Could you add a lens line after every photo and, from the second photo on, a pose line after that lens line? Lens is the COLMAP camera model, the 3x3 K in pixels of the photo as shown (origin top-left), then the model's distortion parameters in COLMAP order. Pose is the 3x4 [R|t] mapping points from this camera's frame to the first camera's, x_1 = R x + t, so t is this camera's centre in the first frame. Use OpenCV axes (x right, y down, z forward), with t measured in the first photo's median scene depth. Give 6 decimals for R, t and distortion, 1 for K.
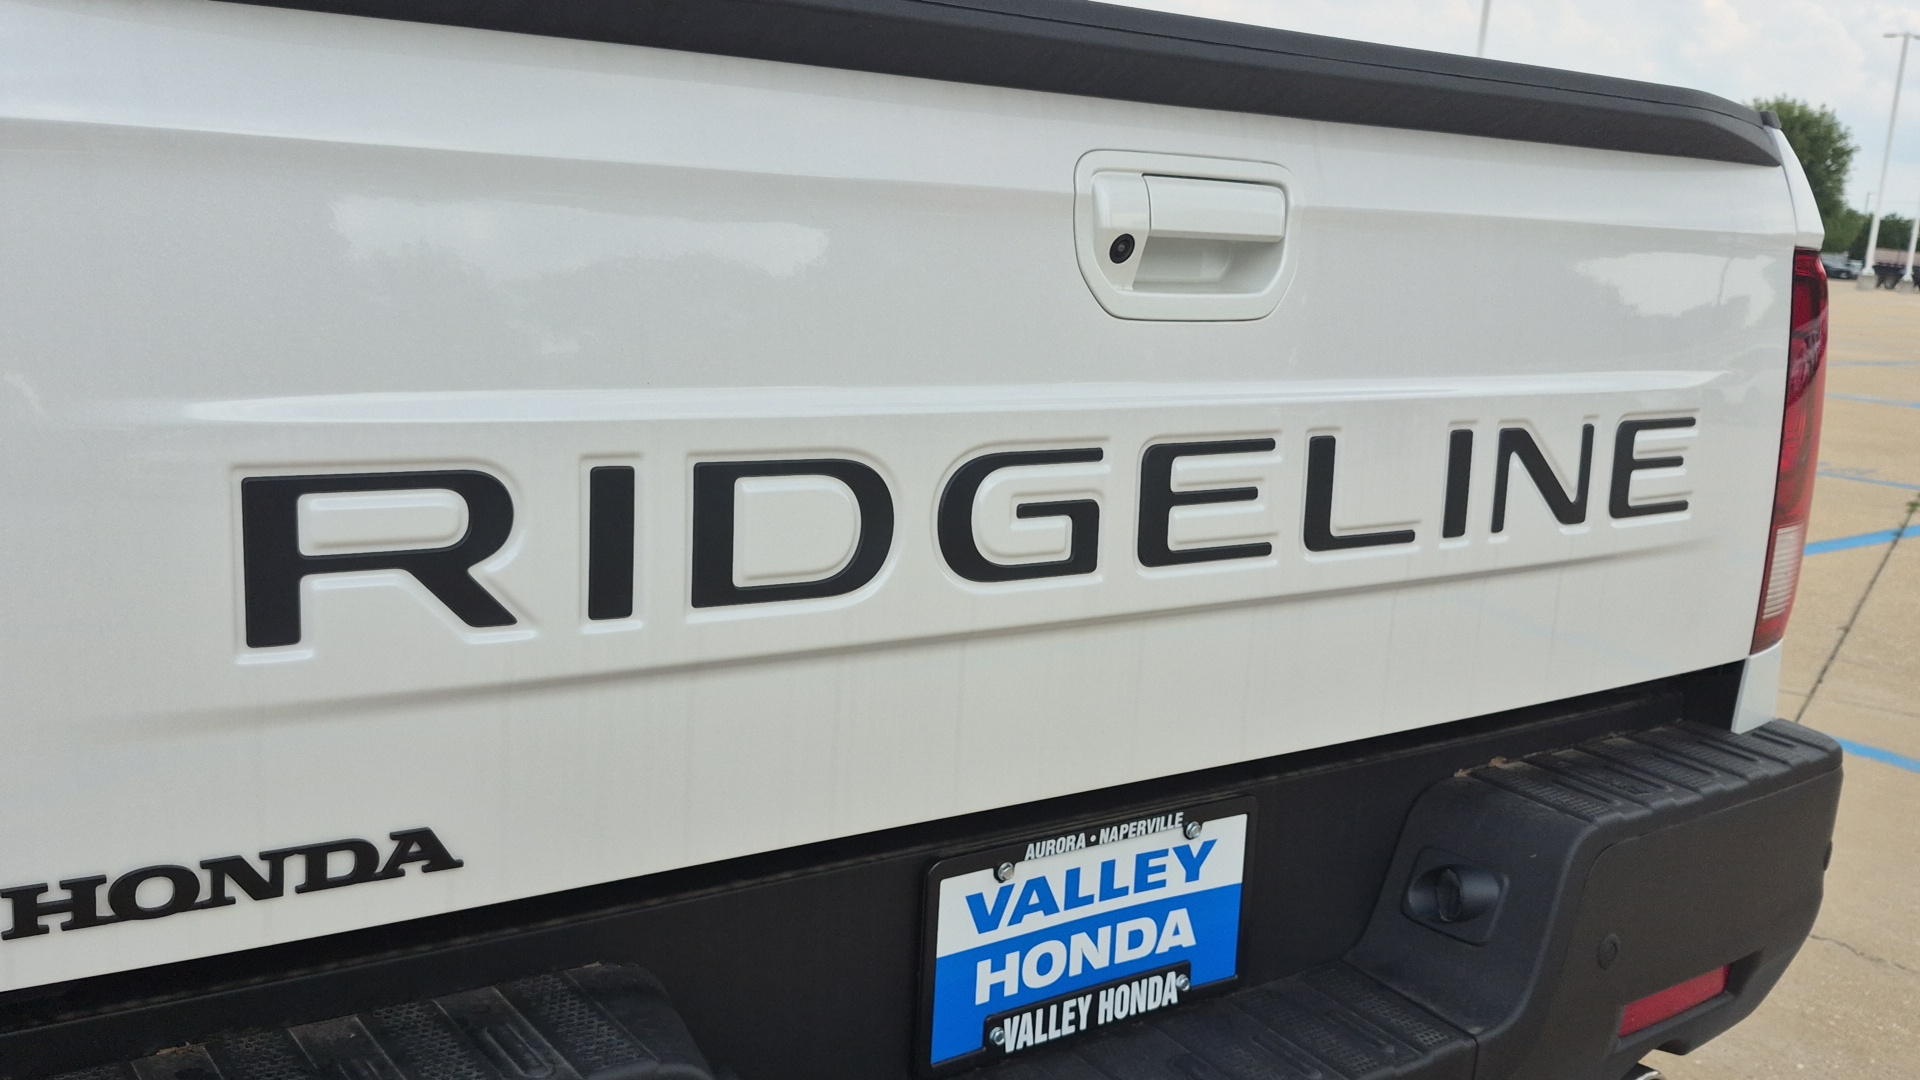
lens RADIAL K [[1790.6, 0, 960.0], [0, 1790.6, 540.0], [0, 0, 1]] dist [0.152588, -0.277280]
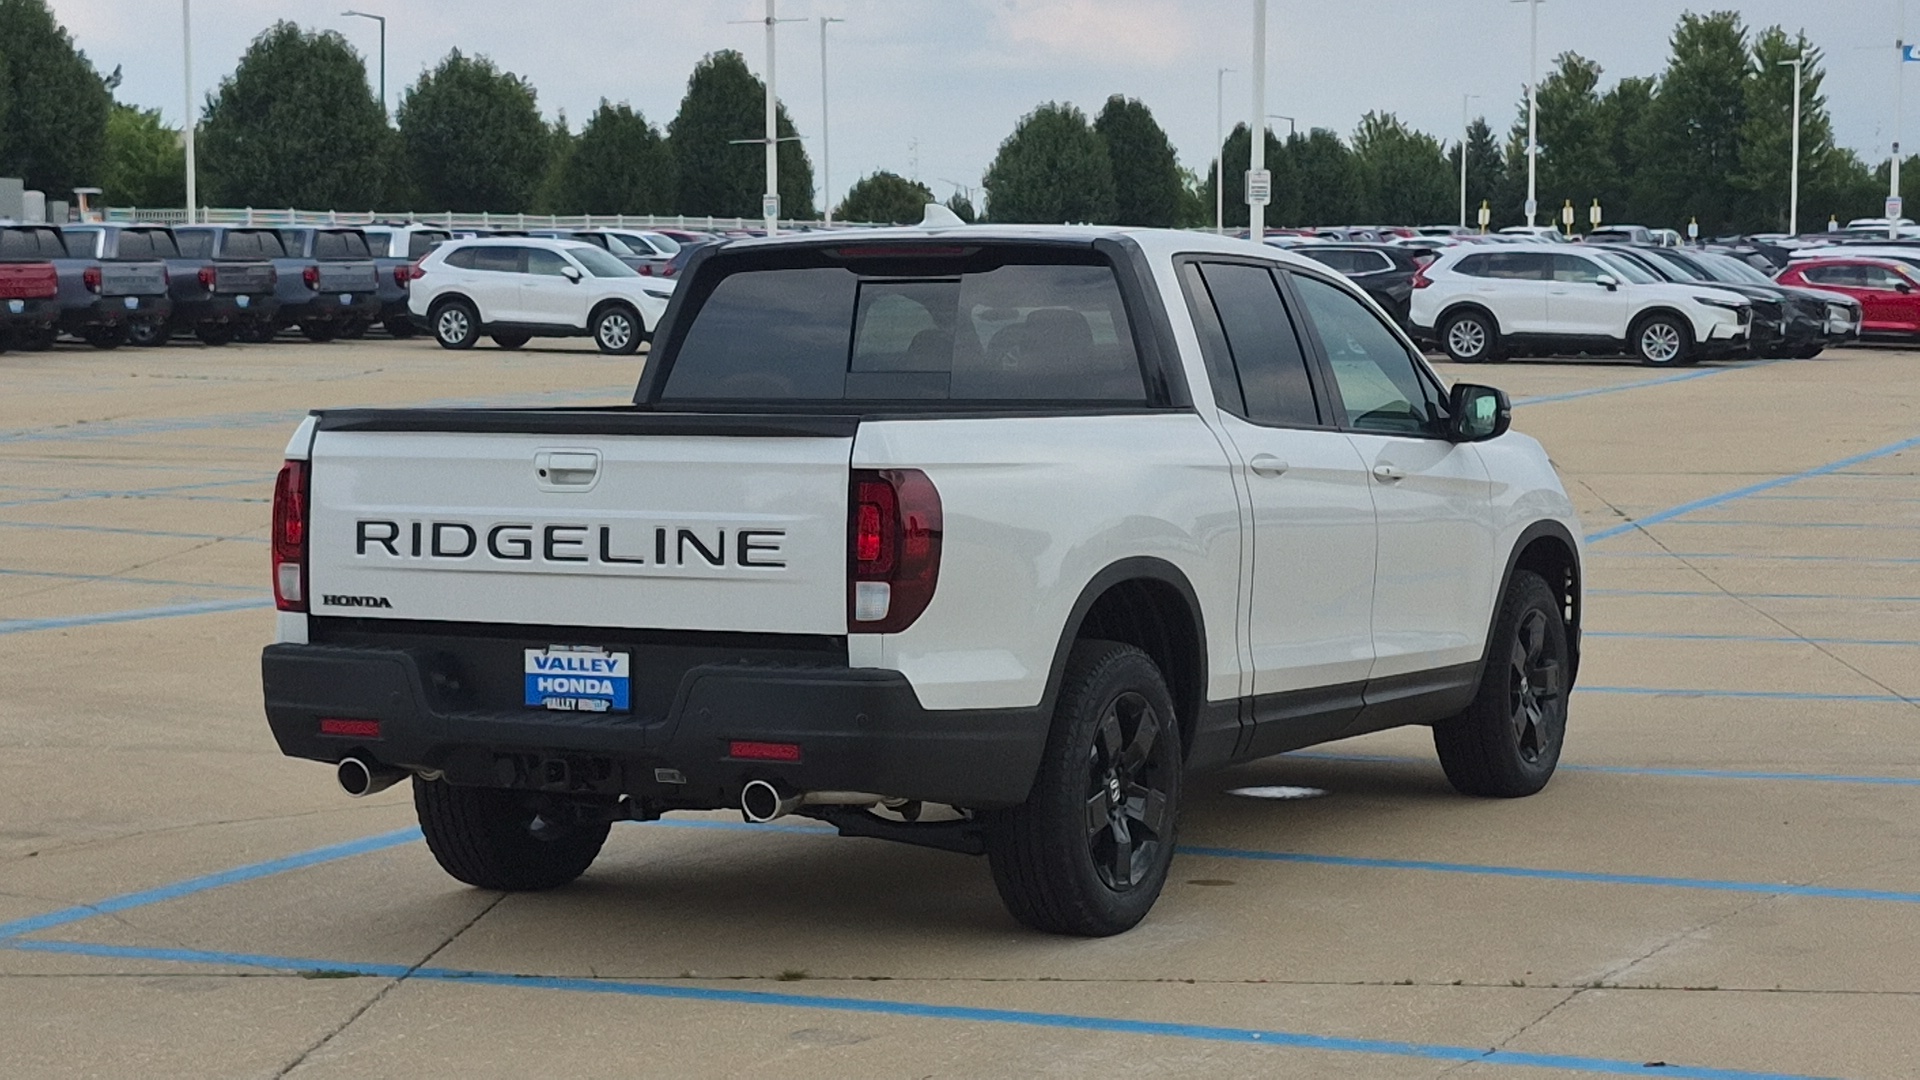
lens RADIAL K [[3248.2, 0, 717.2], [0, 3248.2, 535.7], [0, 0, 1]] dist [0.385825, 0.227608]
pose [[0.420239, -0.003812, -0.907405, 6.593922], [-0.137465, 0.988183, -0.067814, 0.387608], [0.896941, 0.153234, 0.414749, -1.501450]]
